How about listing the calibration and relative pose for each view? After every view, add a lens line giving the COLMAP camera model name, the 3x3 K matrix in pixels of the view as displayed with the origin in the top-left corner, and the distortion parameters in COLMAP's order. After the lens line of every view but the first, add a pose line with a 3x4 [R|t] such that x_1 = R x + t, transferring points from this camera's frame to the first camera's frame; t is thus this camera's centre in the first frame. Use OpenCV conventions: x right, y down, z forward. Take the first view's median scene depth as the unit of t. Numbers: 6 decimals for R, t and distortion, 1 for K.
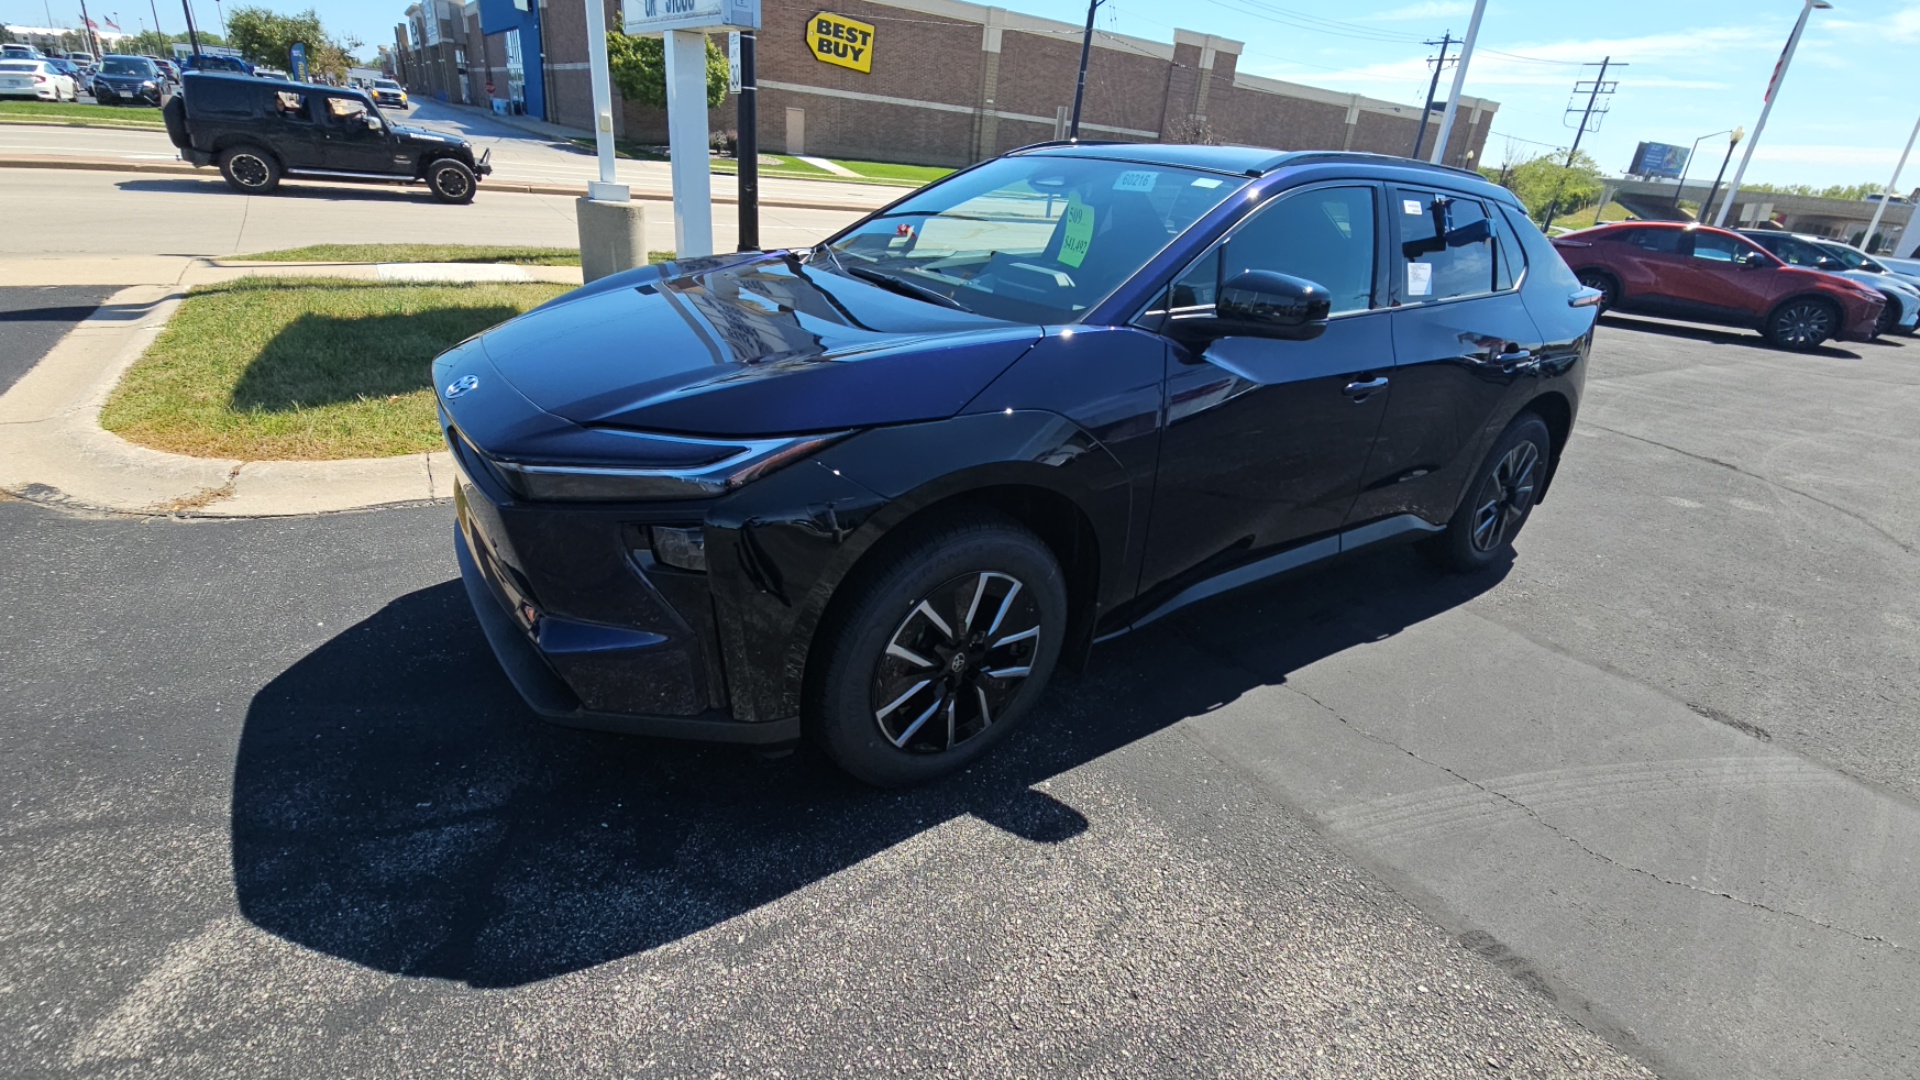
lens RADIAL K [[857.1, 0, 988.3], [0, 857.1, 530.5], [0, 0, 1]] dist [0.007440, -0.007234]
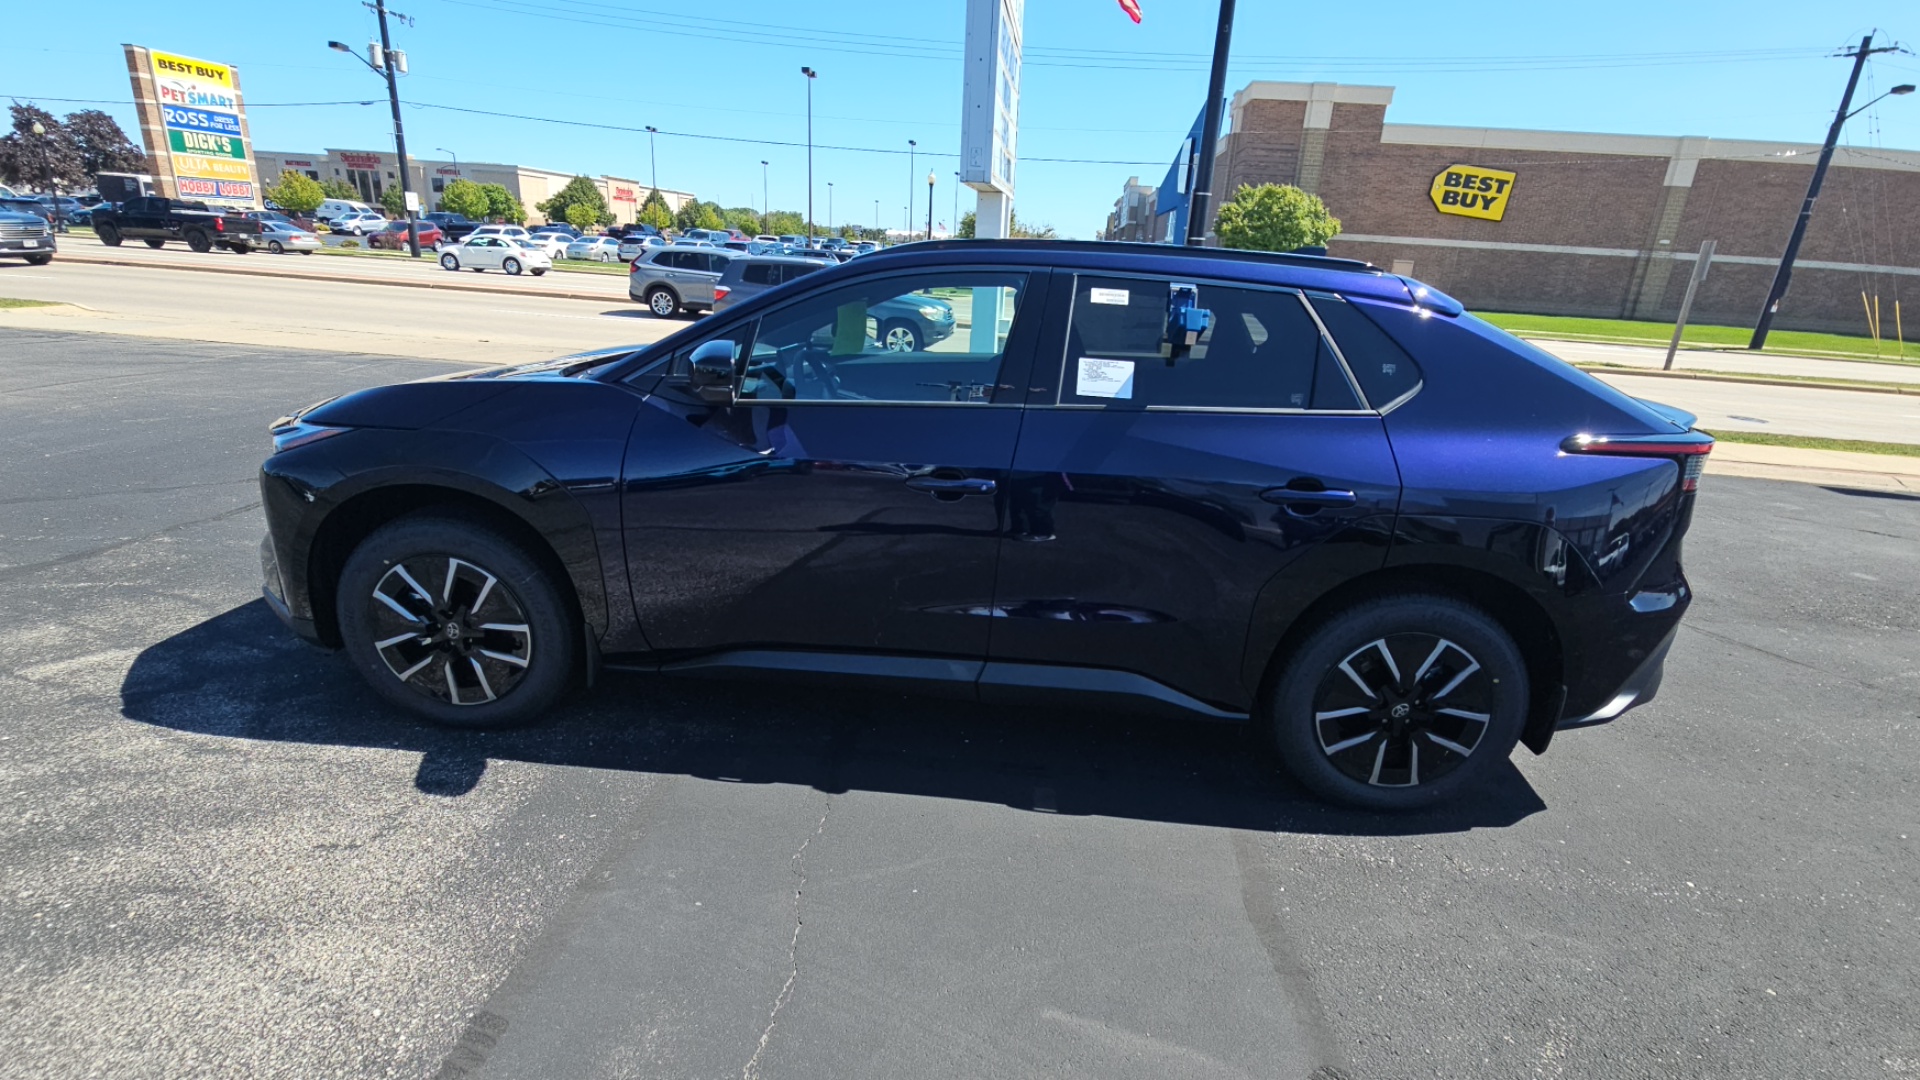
lens RADIAL K [[857.1, 0, 987.5], [0, 857.1, 537.3], [0, 0, 1]] dist [0.007440, -0.007234]
pose [[0.776178, 0.149492, -0.612535, 0.053040], [-0.241876, 0.967757, -0.070308, -0.003188], [0.582275, 0.202729, 0.787310, 0.017683]]
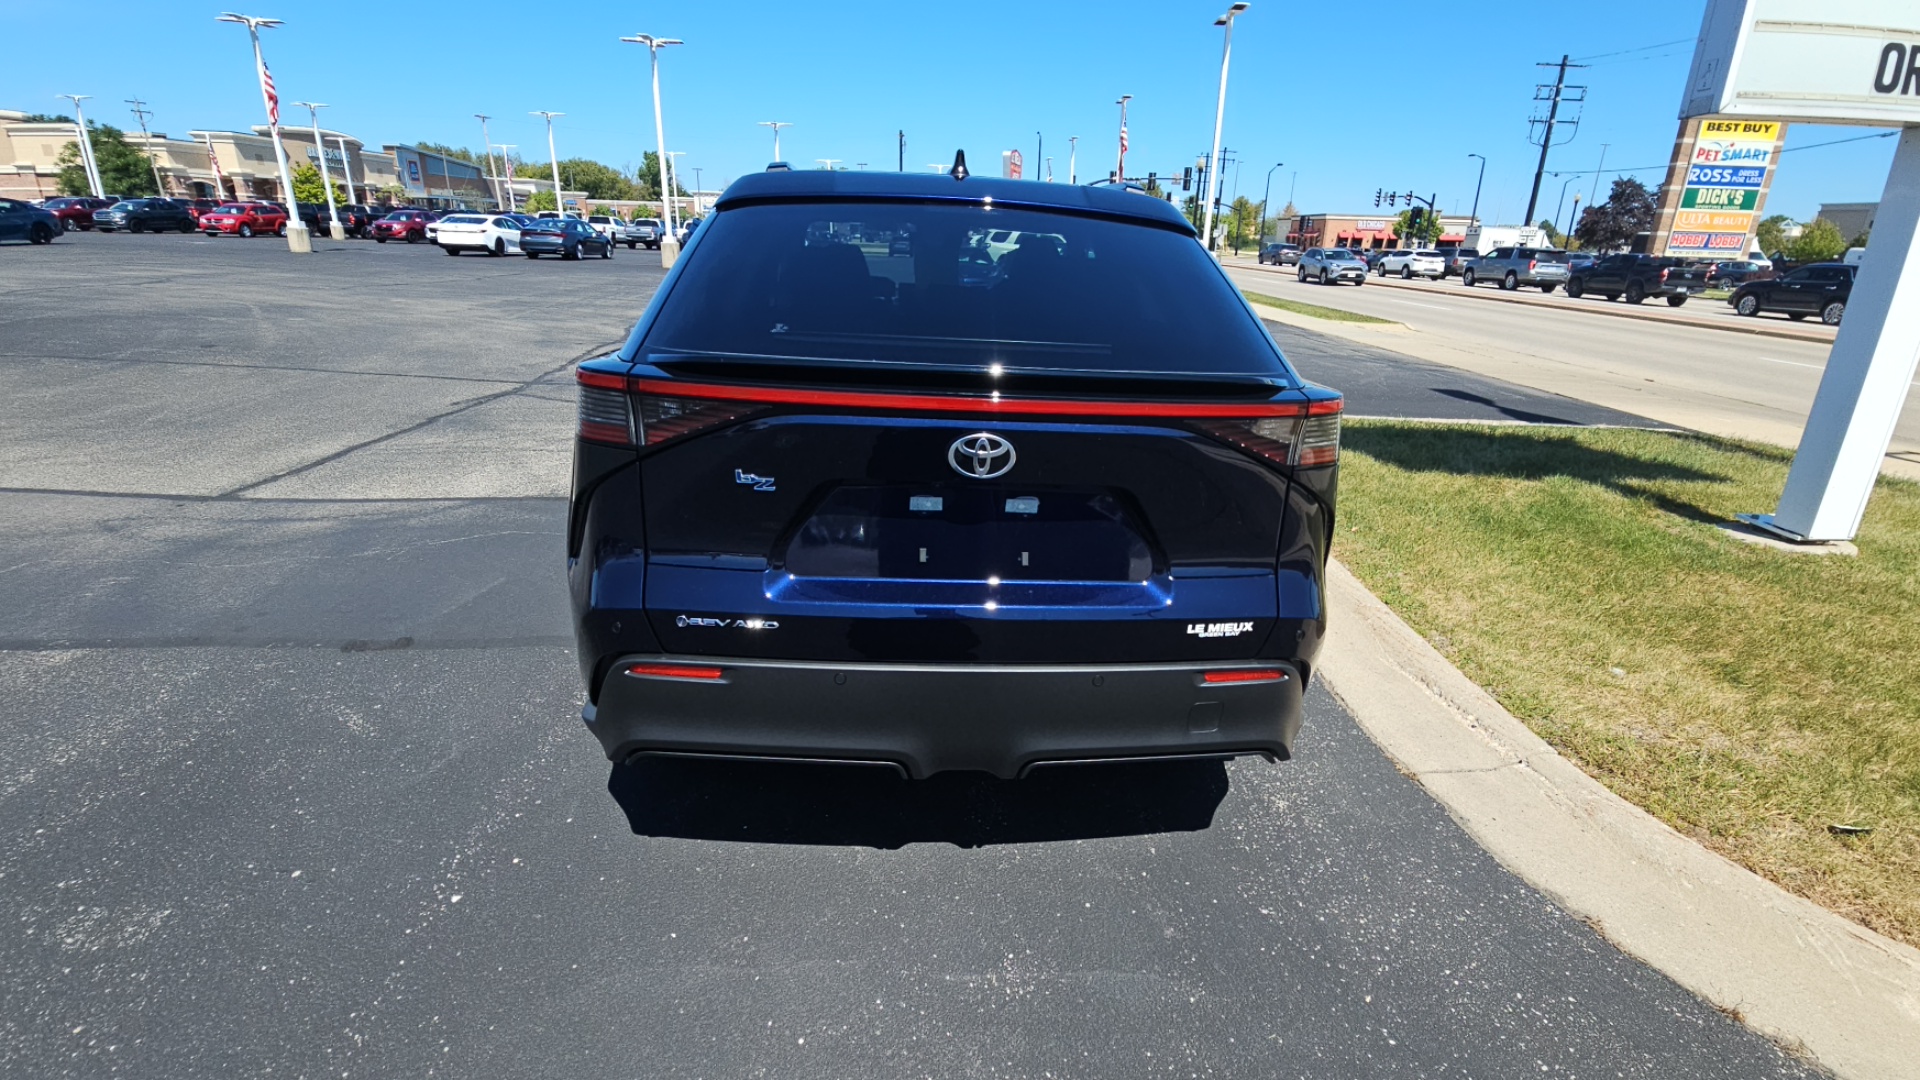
lens RADIAL K [[857.1, 0, 976.3], [0, 857.1, 541.1], [0, 0, 1]] dist [0.007440, -0.007234]
pose [[-0.521676, 0.177616, -0.834450, 0.073346], [-0.418953, 0.798698, 0.431925, -0.035347], [0.743190, 0.574920, -0.342249, 0.100771]]
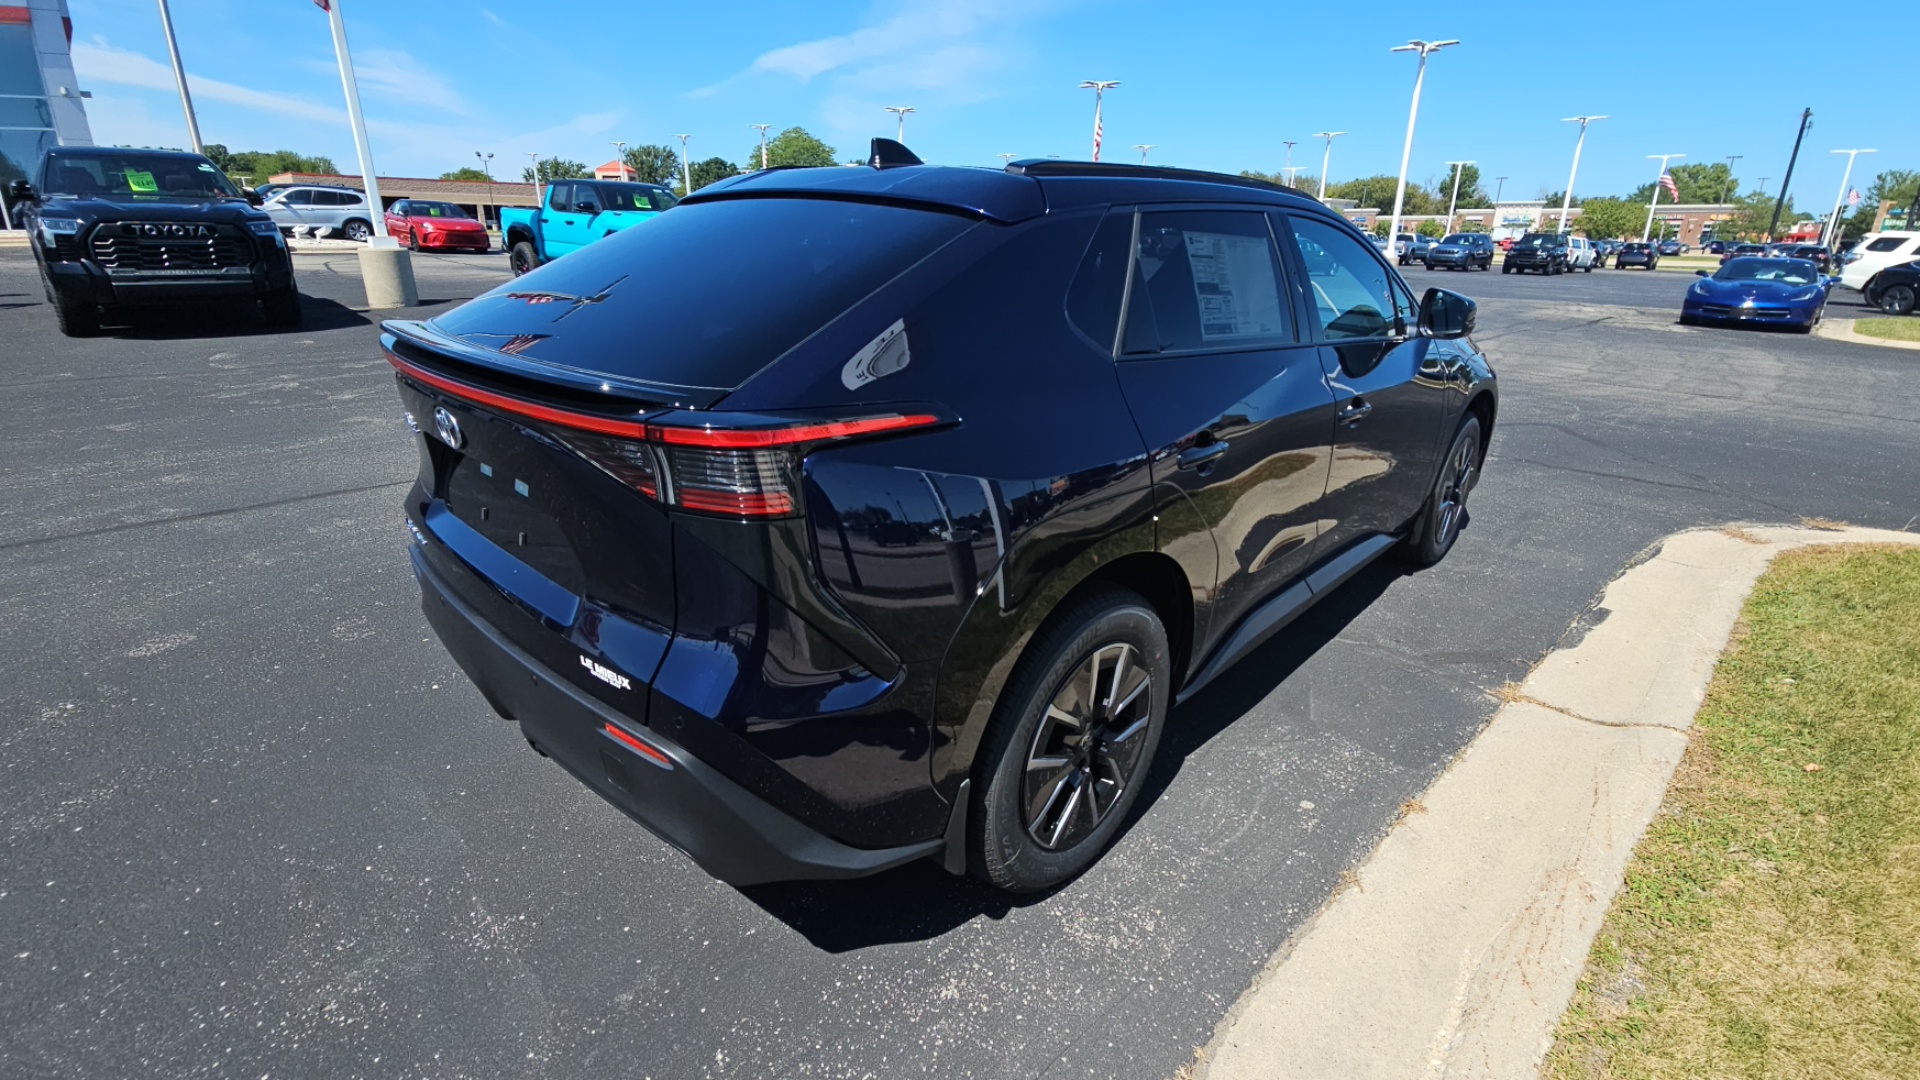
lens RADIAL K [[857.1, 0, 979.9], [0, 857.1, 546.2], [0, 0, 1]] dist [0.007440, -0.007234]
pose [[-0.974558, -0.035714, -0.221271, 0.036090], [-0.178047, 0.723023, 0.667485, -0.046361], [0.136146, 0.689900, -0.710987, 0.117195]]
